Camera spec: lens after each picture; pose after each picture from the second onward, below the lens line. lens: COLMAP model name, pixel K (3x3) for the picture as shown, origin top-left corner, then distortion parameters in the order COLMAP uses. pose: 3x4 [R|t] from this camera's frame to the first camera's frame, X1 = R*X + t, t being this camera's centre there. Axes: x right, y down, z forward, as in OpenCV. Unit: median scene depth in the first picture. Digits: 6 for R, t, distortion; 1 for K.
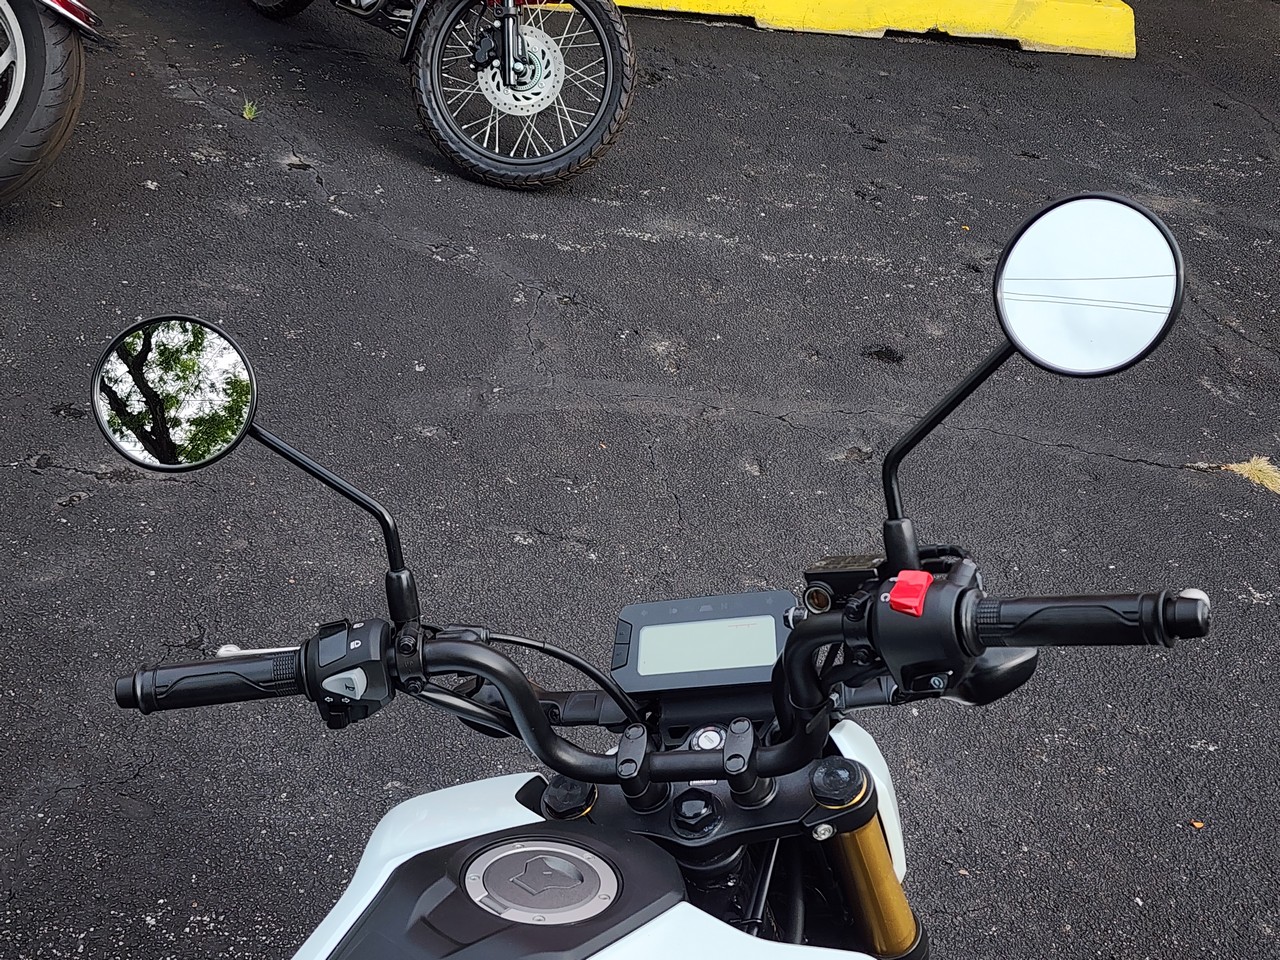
lens RADIAL K [[1673.0, 0, 638.3], [0, 1673.0, 445.1], [0, 0, 1]] dist [0.278695, -0.802931]
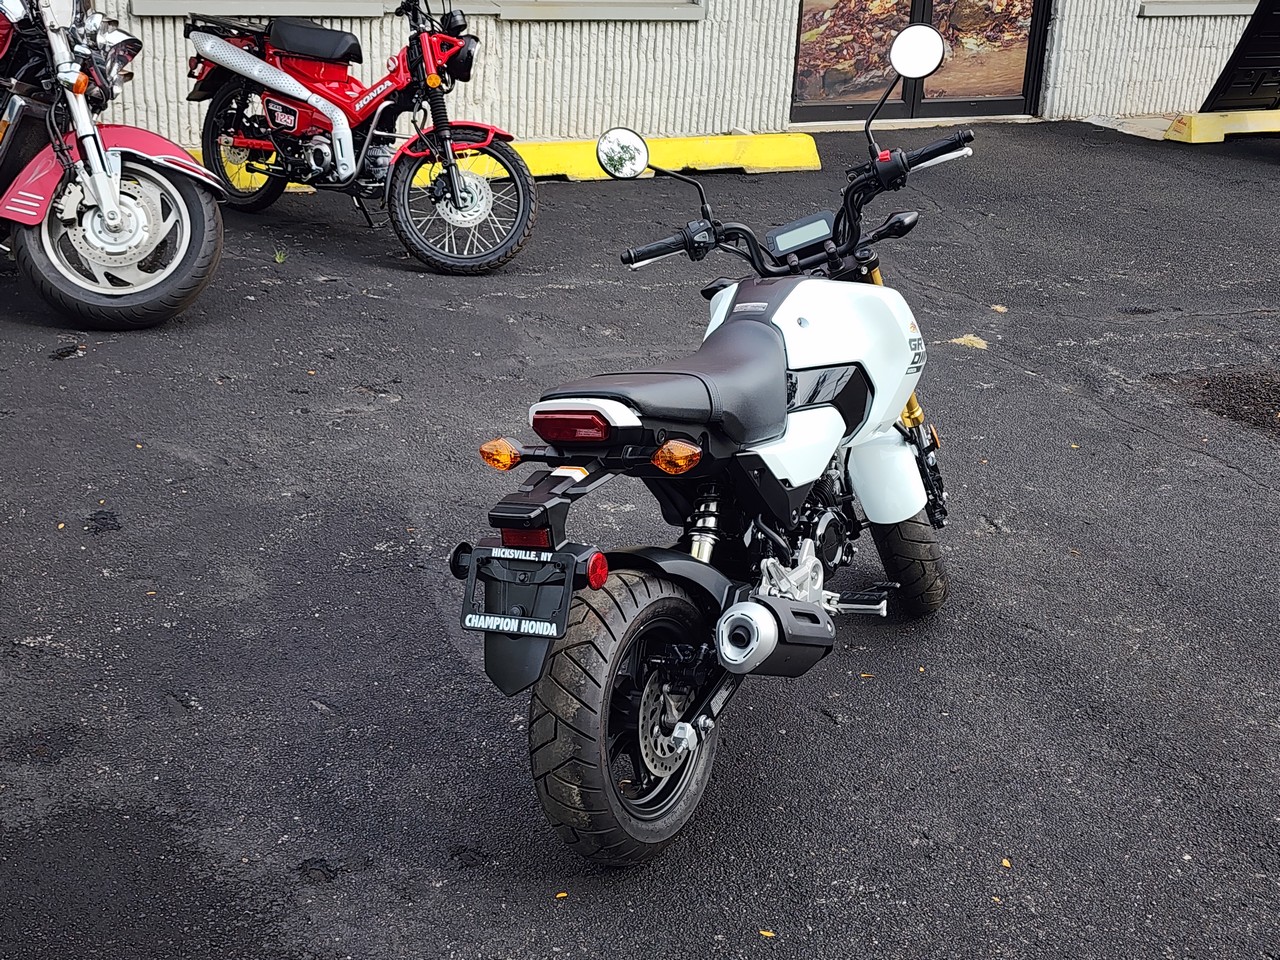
lens RADIAL K [[1673.0, 0, 638.3], [0, 1673.0, 445.1], [0, 0, 1]] dist [0.278695, -0.802931]
pose [[0.966493, -0.176373, 0.186506, -0.240338], [0.203101, 0.969747, -0.135429, 0.234050], [-0.156977, 0.168771, 0.973075, -0.472500]]
